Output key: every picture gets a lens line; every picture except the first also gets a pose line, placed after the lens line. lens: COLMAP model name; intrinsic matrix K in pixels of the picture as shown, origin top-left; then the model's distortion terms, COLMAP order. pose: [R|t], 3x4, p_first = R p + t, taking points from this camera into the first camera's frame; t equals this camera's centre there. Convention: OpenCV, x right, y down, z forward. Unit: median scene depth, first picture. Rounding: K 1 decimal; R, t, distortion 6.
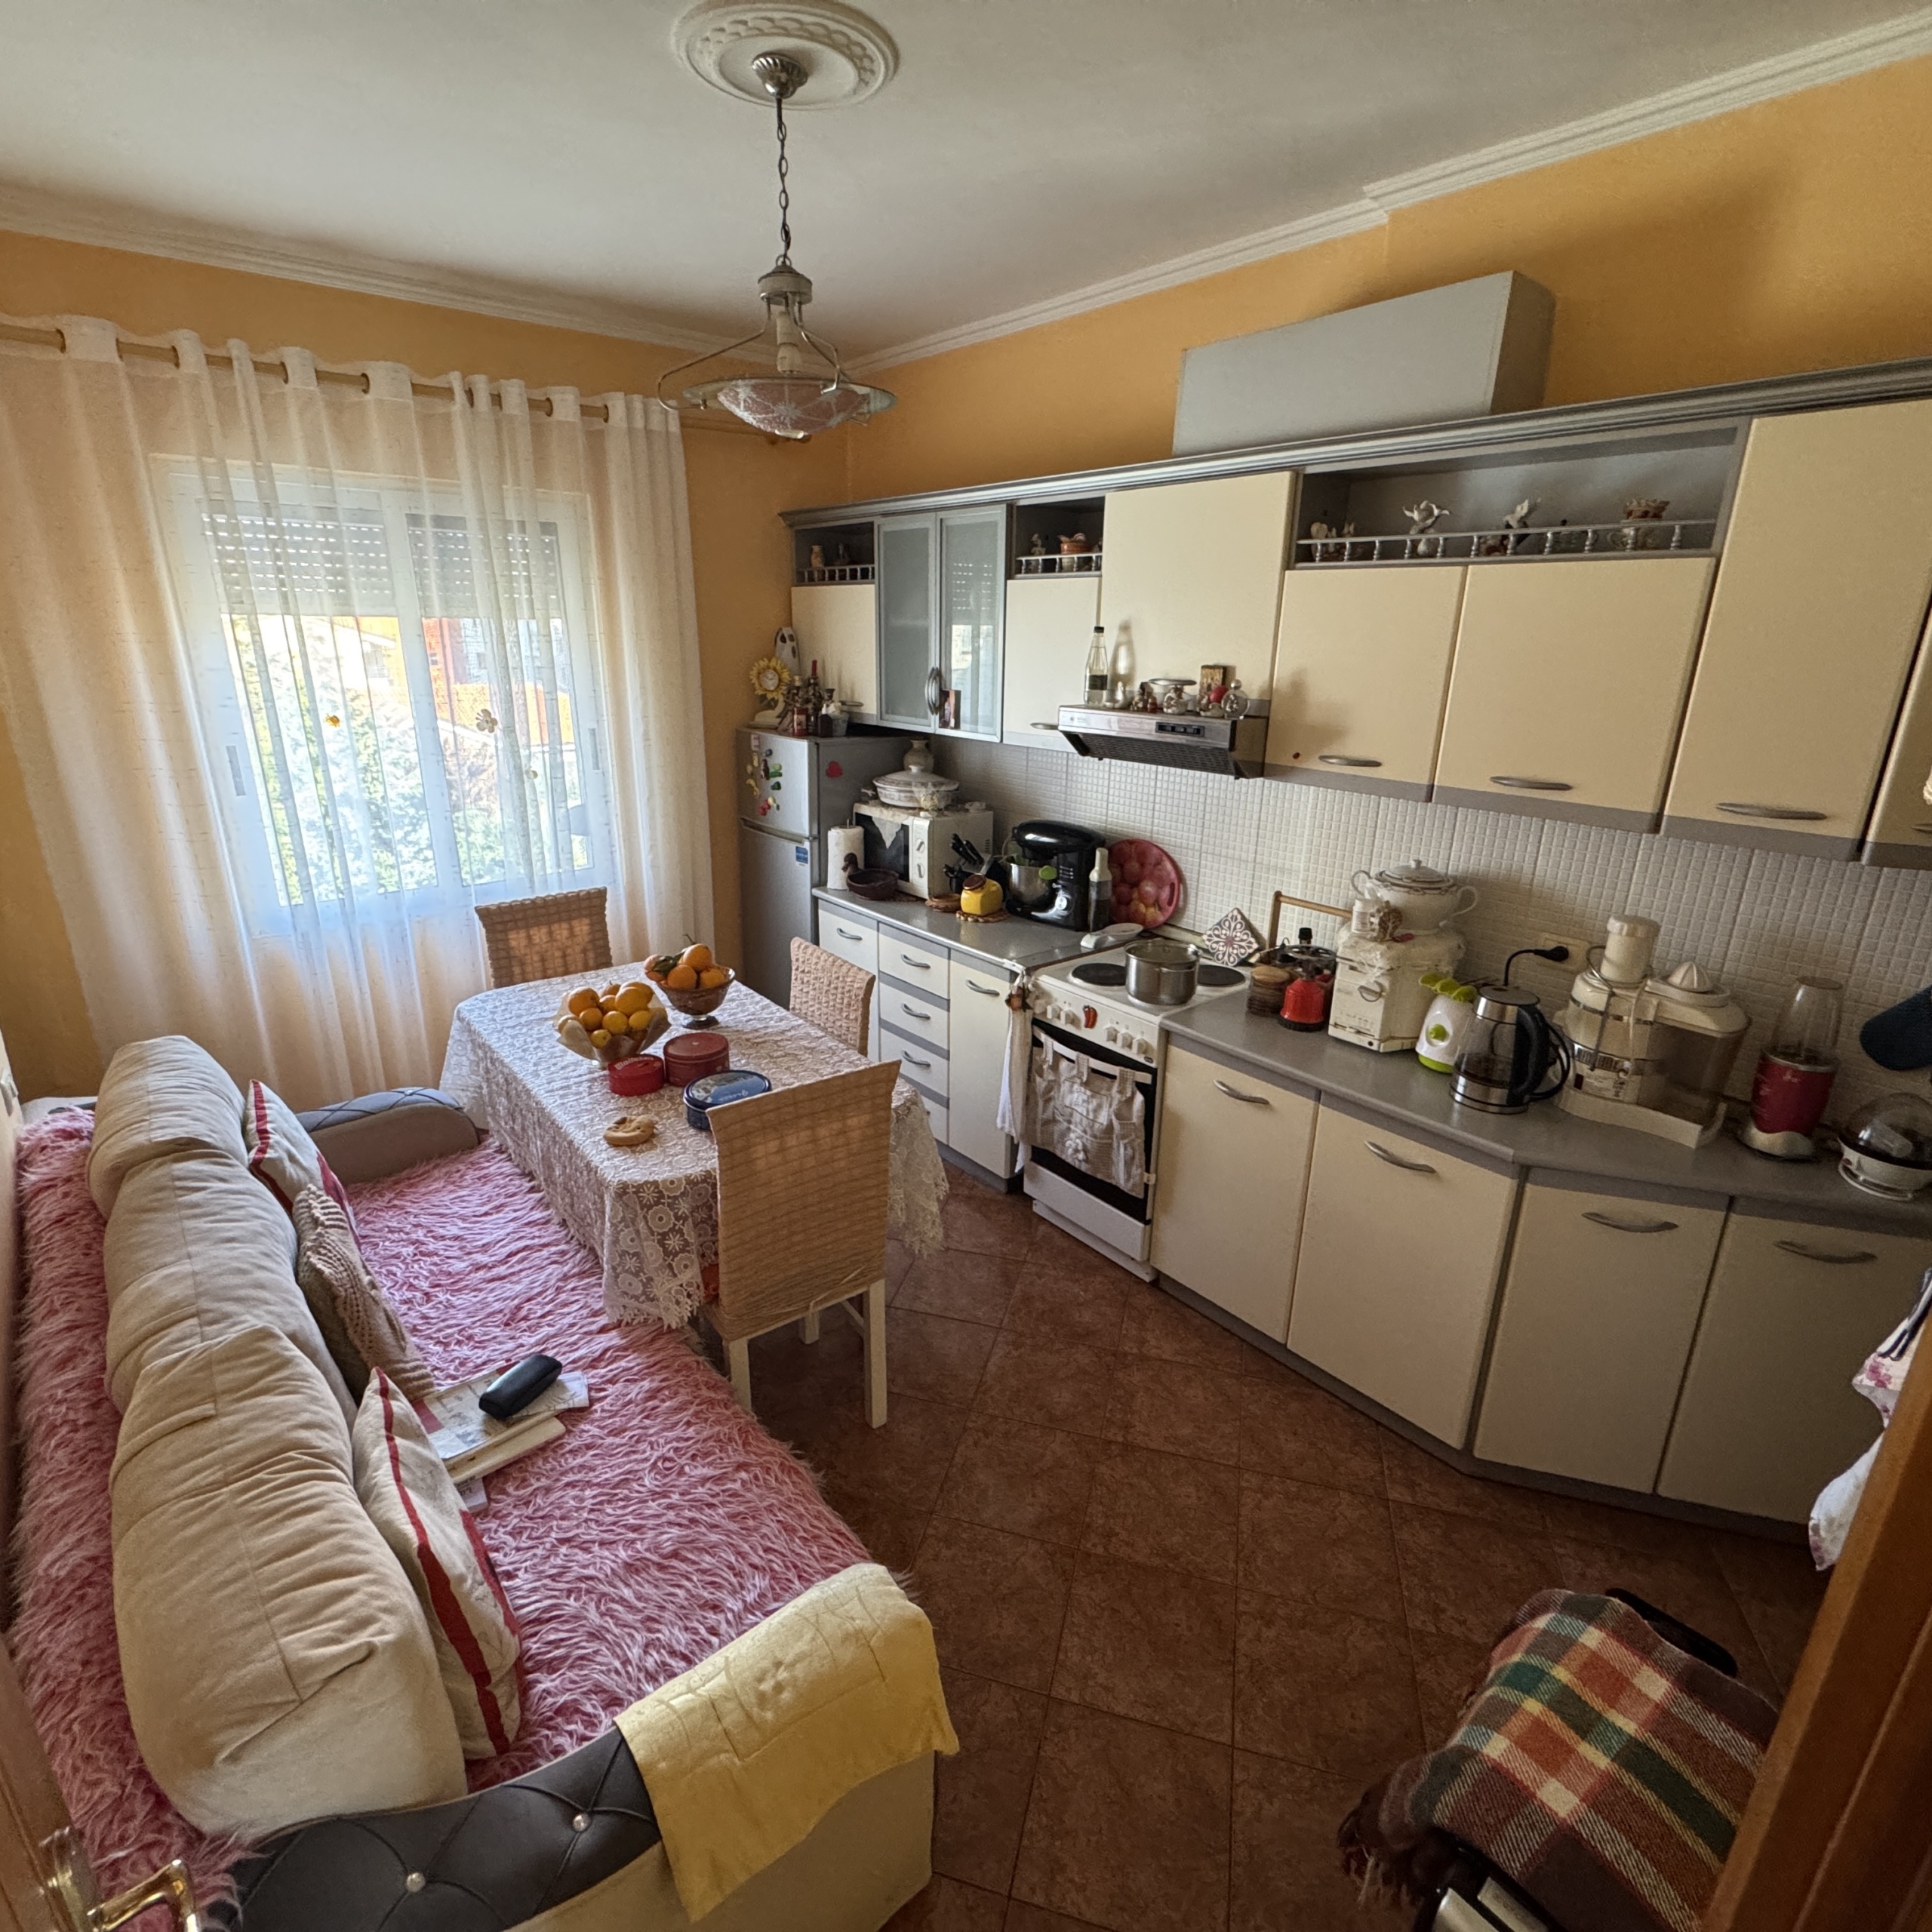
lens RADIAL K [[1029.3, 0, 953.8], [0, 1029.3, 966.0], [0, 0, 1]] dist [0.004399, -0.000480]
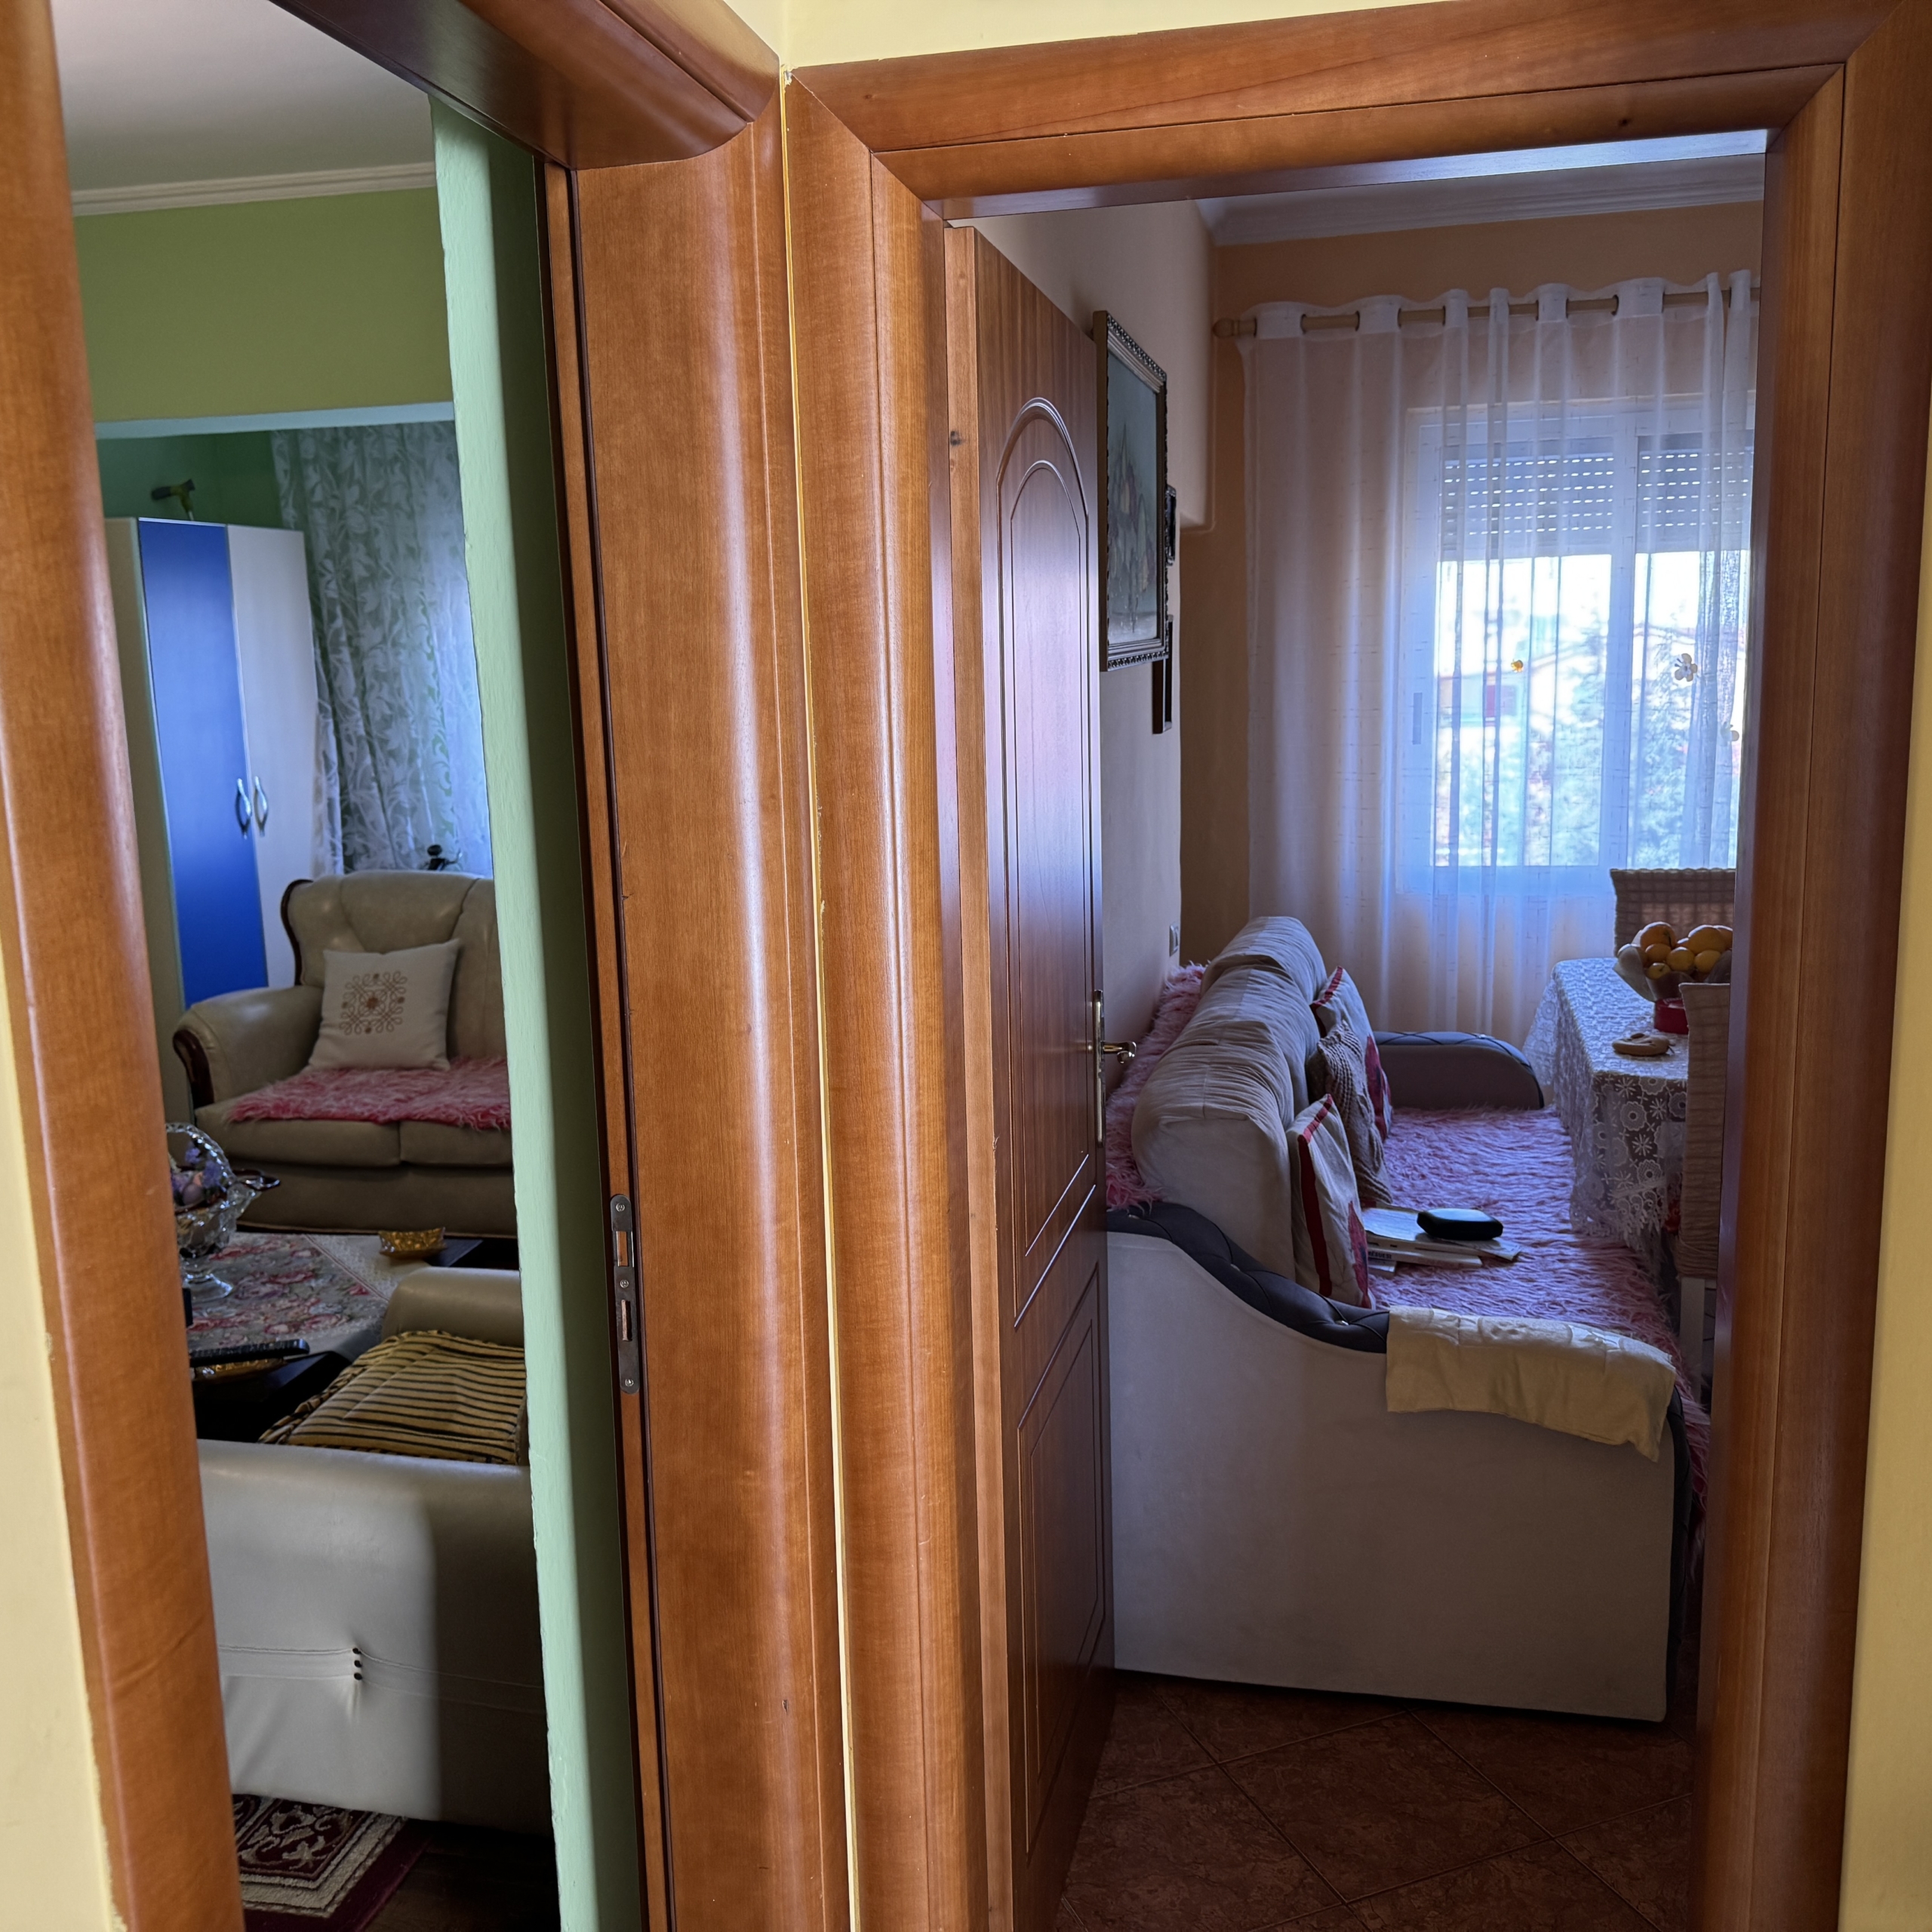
lens RADIAL K [[1784.4, 0, 976.3], [0, 1784.4, 957.0], [0, 0, 1]] dist [-0.012050, 0.000000]
pose [[0.614719, 0.101465, -0.782193, 0.490281], [-0.215453, 0.975577, -0.042772, 0.249452], [0.758750, 0.194818, 0.621566, -0.393448]]
